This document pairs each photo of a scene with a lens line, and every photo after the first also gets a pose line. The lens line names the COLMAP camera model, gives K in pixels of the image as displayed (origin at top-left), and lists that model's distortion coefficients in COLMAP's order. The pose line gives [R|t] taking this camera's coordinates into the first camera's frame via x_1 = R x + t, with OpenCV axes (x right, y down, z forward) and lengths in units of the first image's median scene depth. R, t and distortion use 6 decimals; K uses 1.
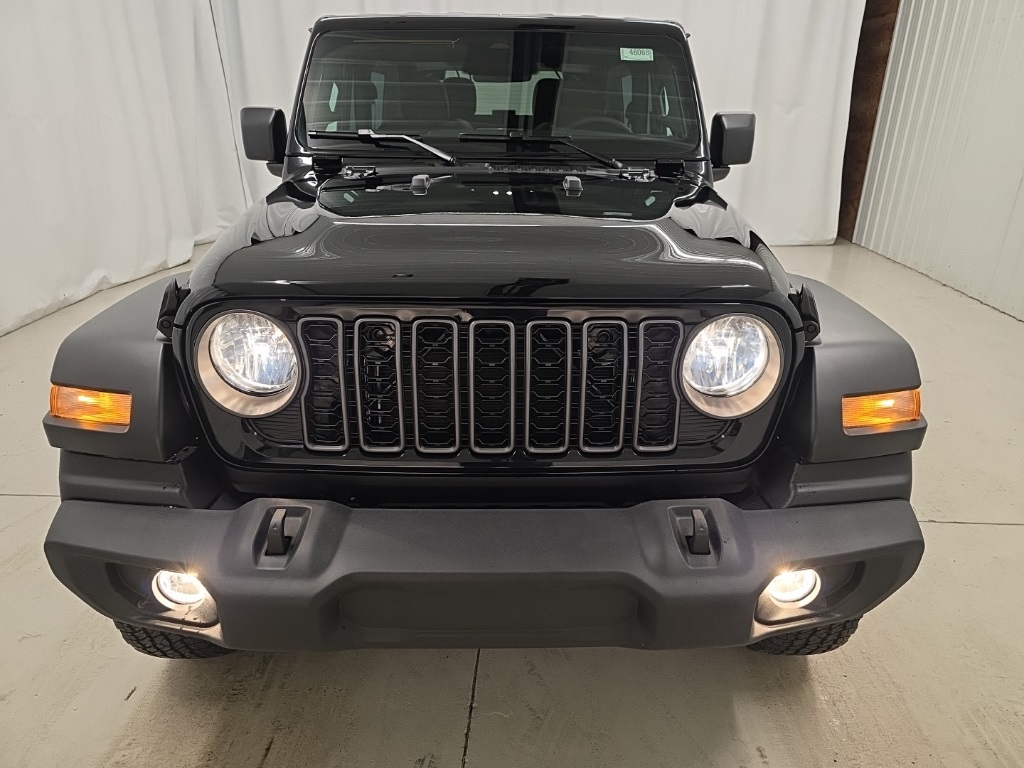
lens RADIAL K [[682.9, 0, 512.0], [0, 682.9, 384.0], [0, 0, 1]] dist [0.067371, -0.063100]
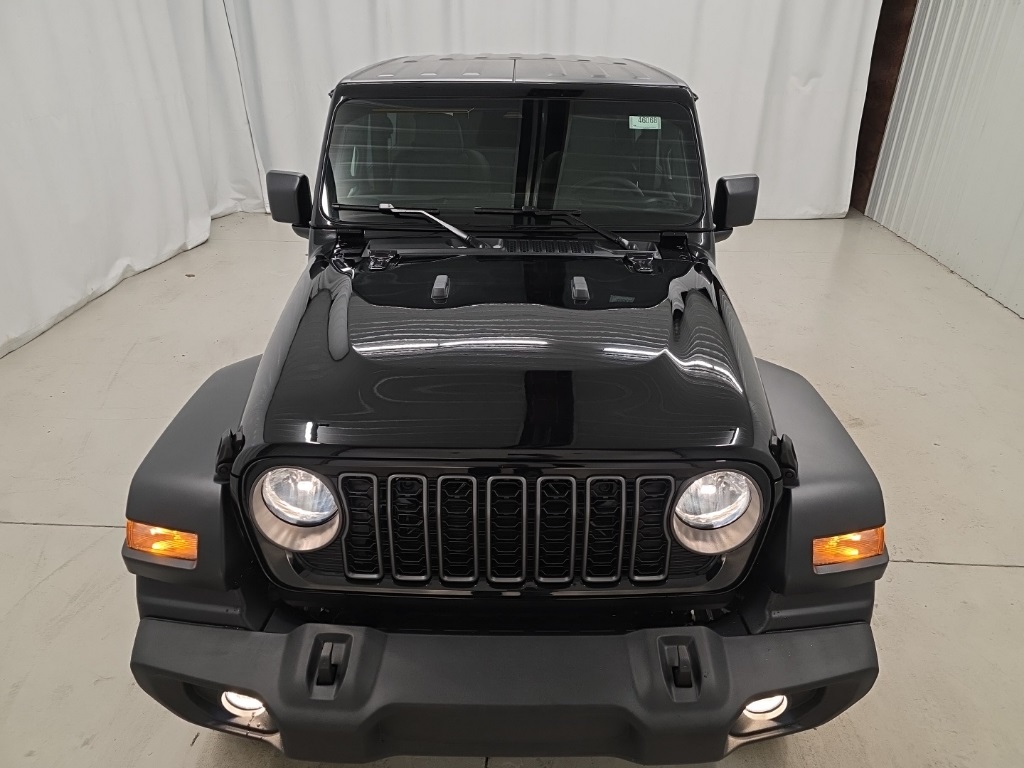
lens RADIAL K [[675.4, 0, 508.9], [0, 675.4, 386.1], [0, 0, 1]] dist [0.071288, -0.059820]
pose [[0.999817, 0.004034, -0.018700, -0.004805], [-0.002263, 0.995587, 0.093813, -0.334267], [0.018996, -0.093753, 0.995414, -0.109899]]
